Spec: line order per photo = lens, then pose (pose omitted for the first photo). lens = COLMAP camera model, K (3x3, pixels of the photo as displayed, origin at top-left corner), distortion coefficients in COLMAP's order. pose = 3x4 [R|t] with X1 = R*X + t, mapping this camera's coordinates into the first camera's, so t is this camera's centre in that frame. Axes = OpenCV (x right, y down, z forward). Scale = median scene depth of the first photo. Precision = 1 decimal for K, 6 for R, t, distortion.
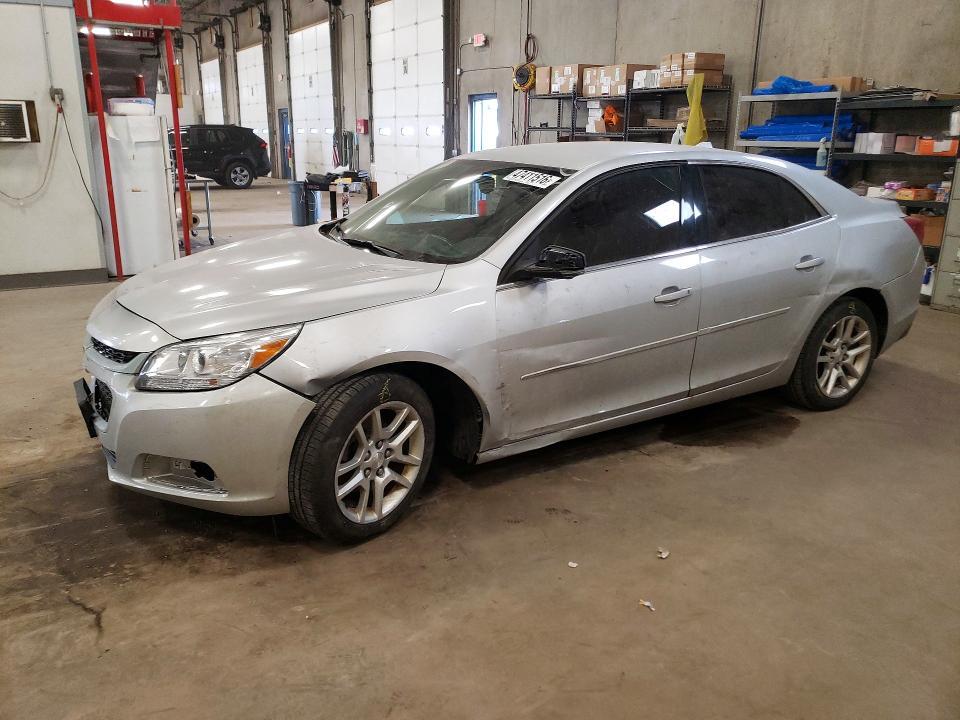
lens RADIAL K [[746.5, 0, 480.0], [0, 746.5, 360.0], [0, 0, 1]] dist [0.000634, -0.001327]
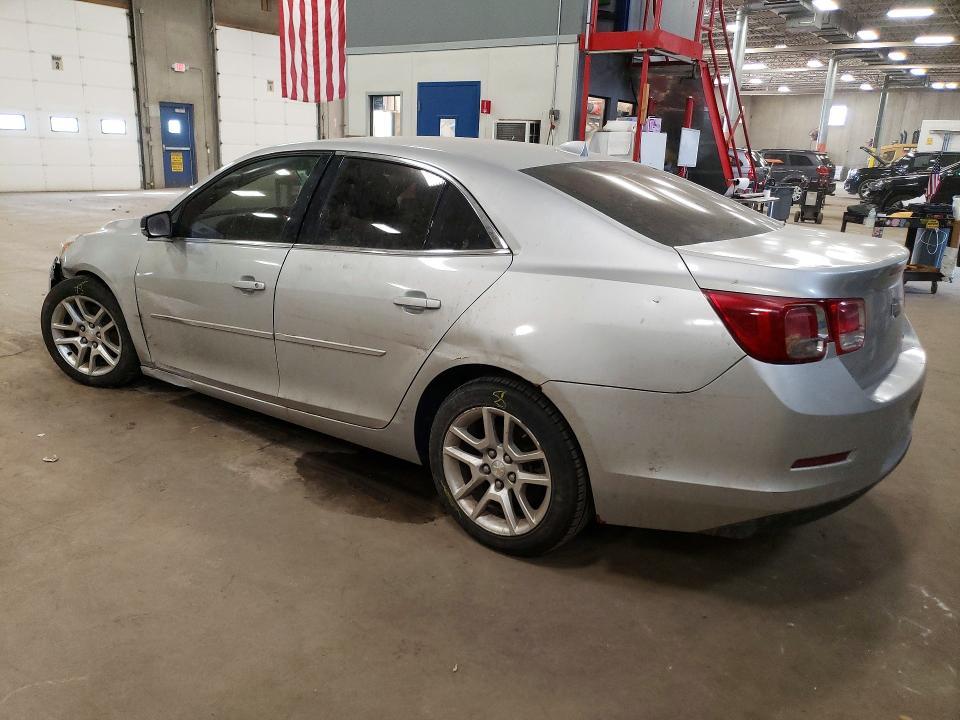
lens RADIAL K [[759.0, 0, 479.6], [0, 759.0, 392.0], [0, 0, 1]] dist [-0.003877, -0.001788]
pose [[0.395965, 0.292447, -0.870452, 1.356097], [-0.305859, 0.935805, 0.175270, -0.235200], [0.865830, 0.196835, 0.459994, 0.886089]]
